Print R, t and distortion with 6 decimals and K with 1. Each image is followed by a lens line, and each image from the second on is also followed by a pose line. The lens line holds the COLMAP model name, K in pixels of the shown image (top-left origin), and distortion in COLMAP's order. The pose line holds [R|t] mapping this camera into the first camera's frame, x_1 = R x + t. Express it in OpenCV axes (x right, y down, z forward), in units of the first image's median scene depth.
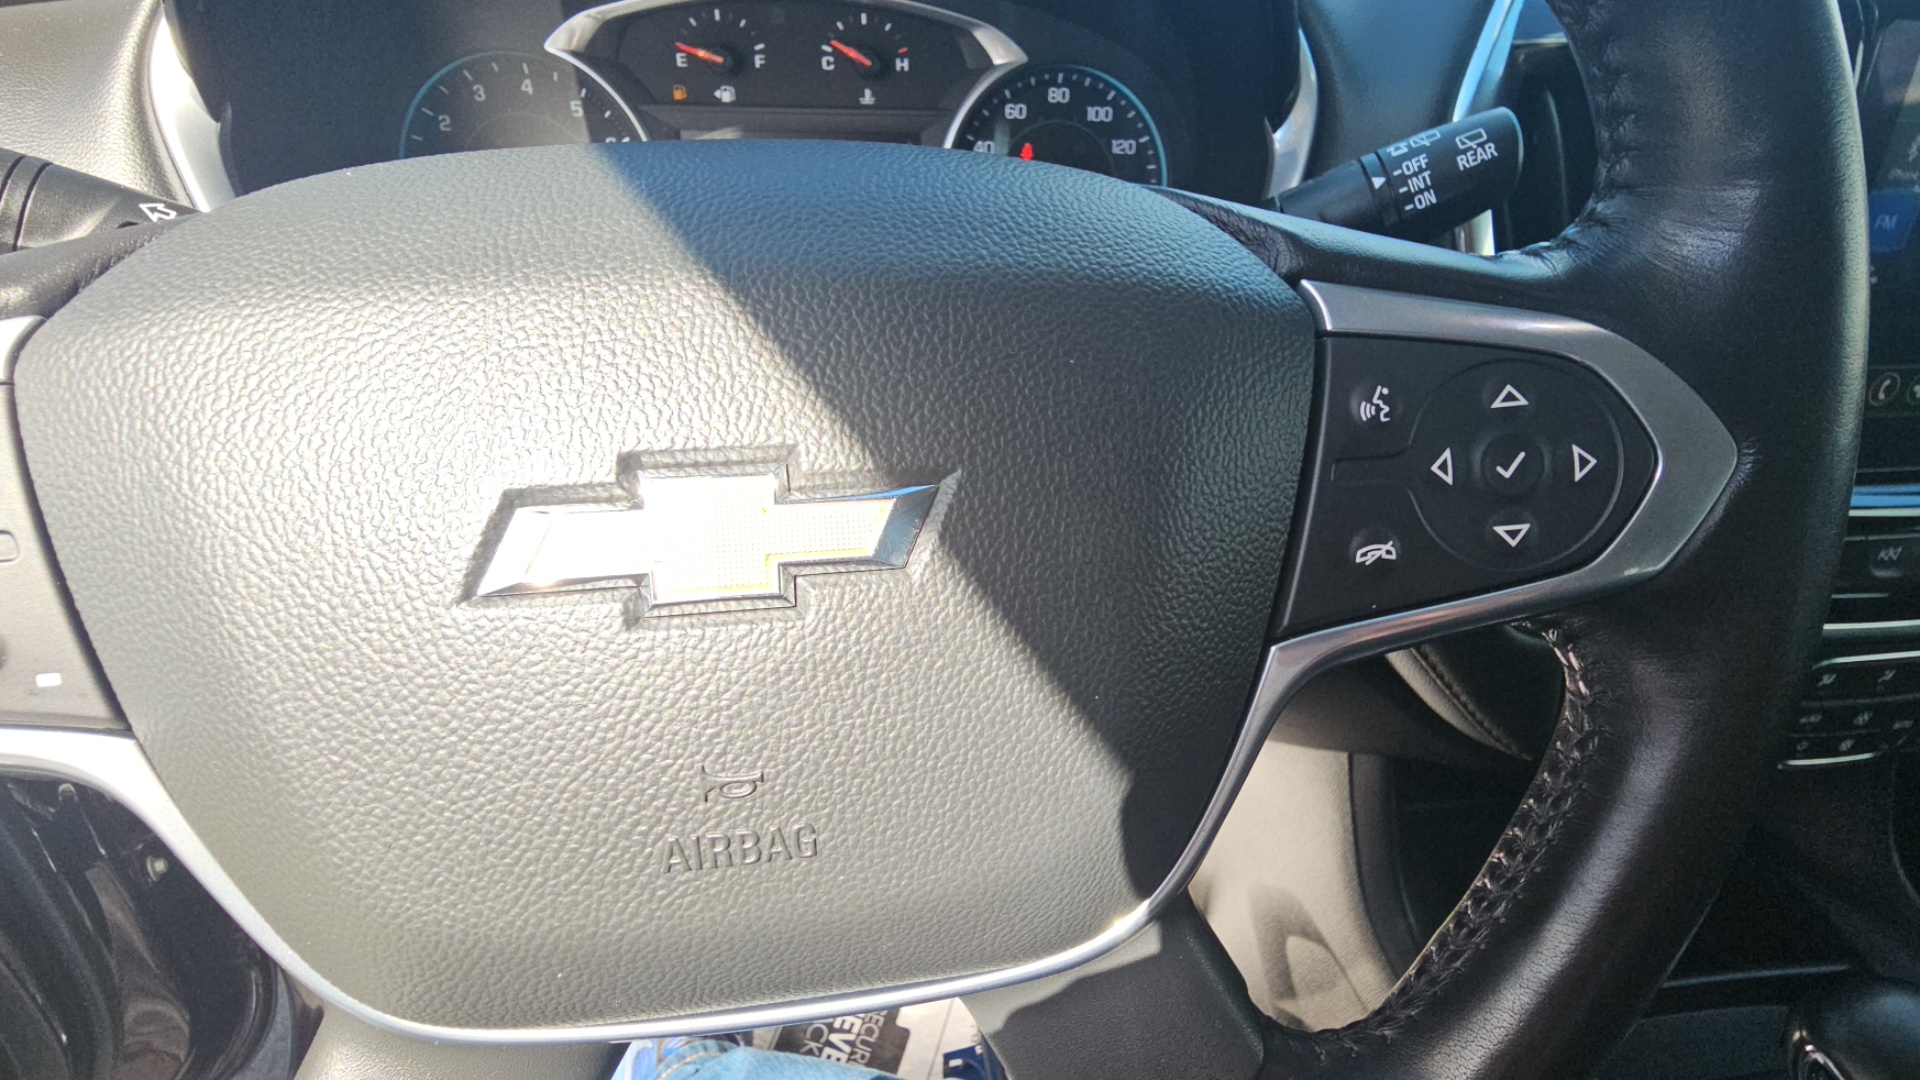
lens RADIAL K [[861.9, 0, 977.4], [0, 861.9, 542.0], [0, 0, 1]] dist [0.010712, -0.008032]
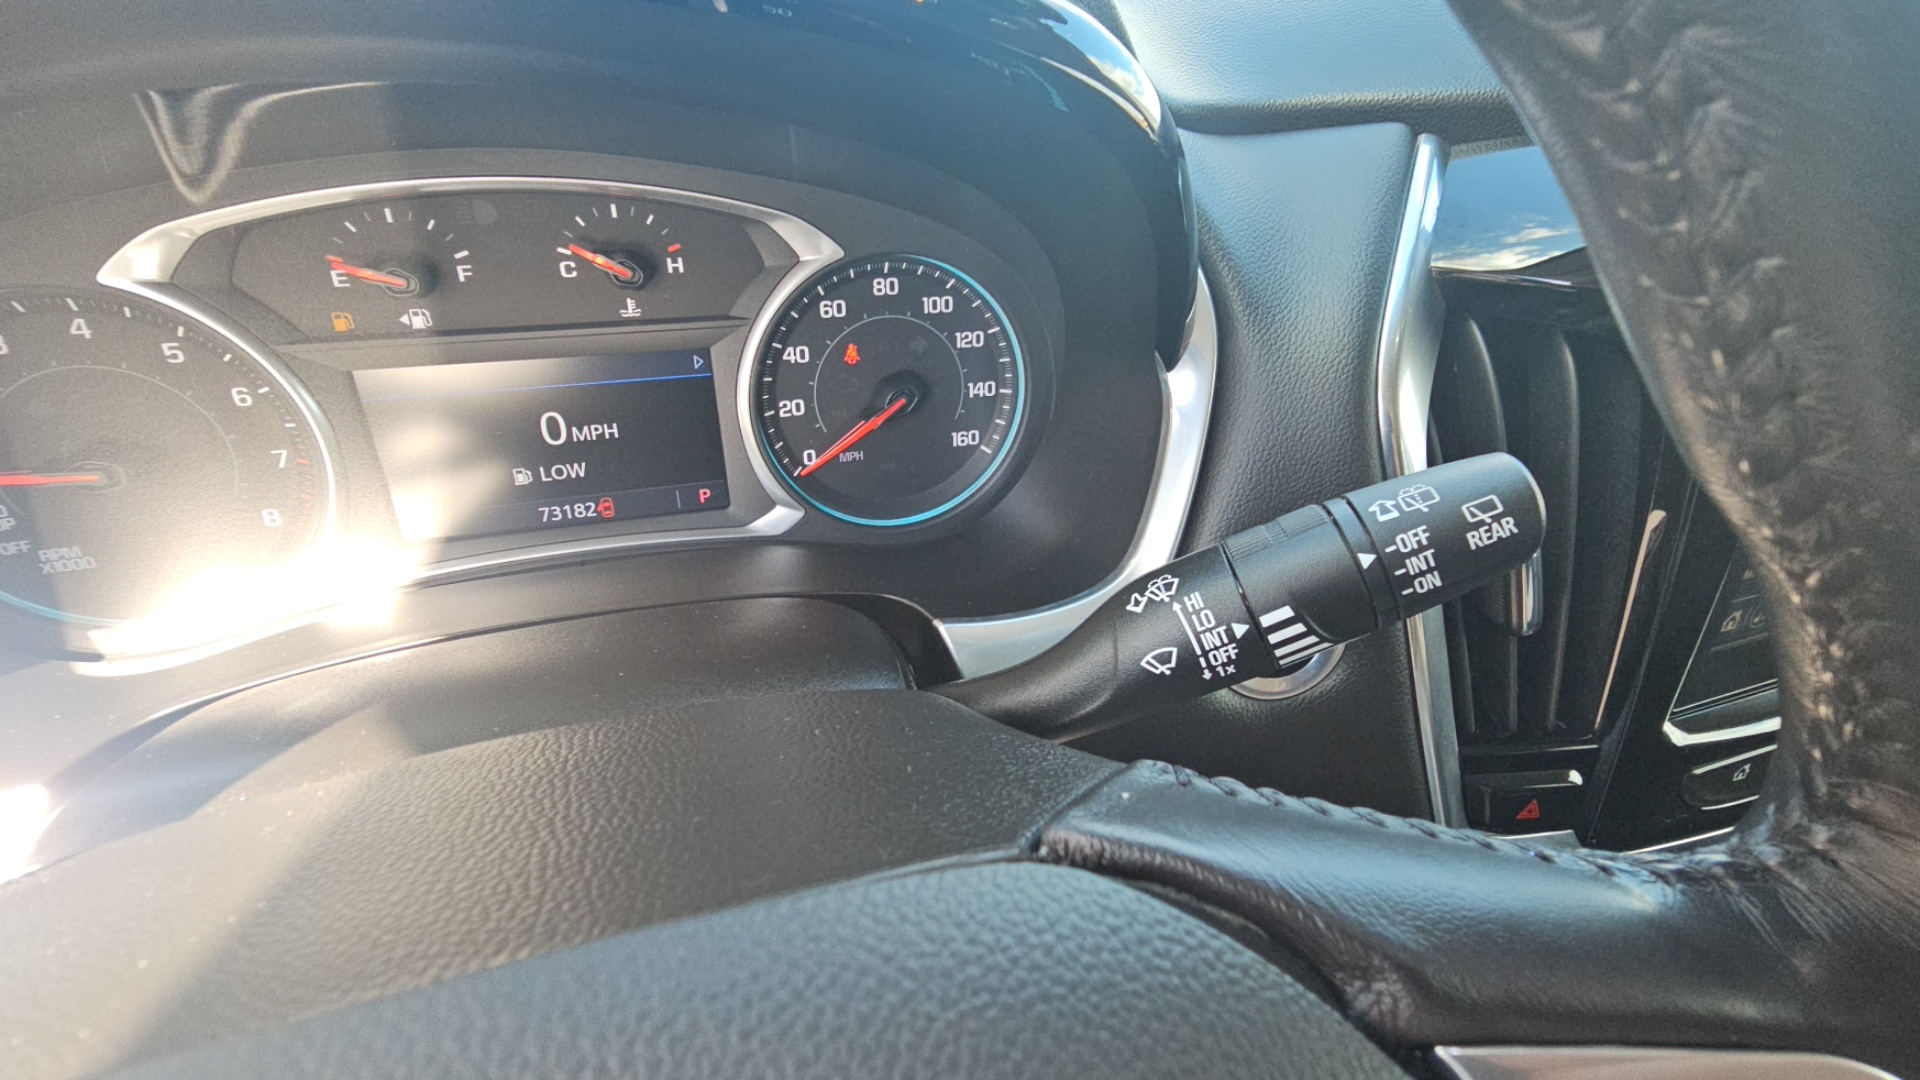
lens RADIAL K [[854.3, 0, 976.4], [0, 854.3, 543.5], [0, 0, 1]] dist [0.000014, -0.000941]
pose [[0.974998, -0.098466, 0.199206, -0.006470], [0.095277, 0.995123, 0.025556, -0.486331], [-0.200751, -0.005938, 0.979624, 0.355042]]
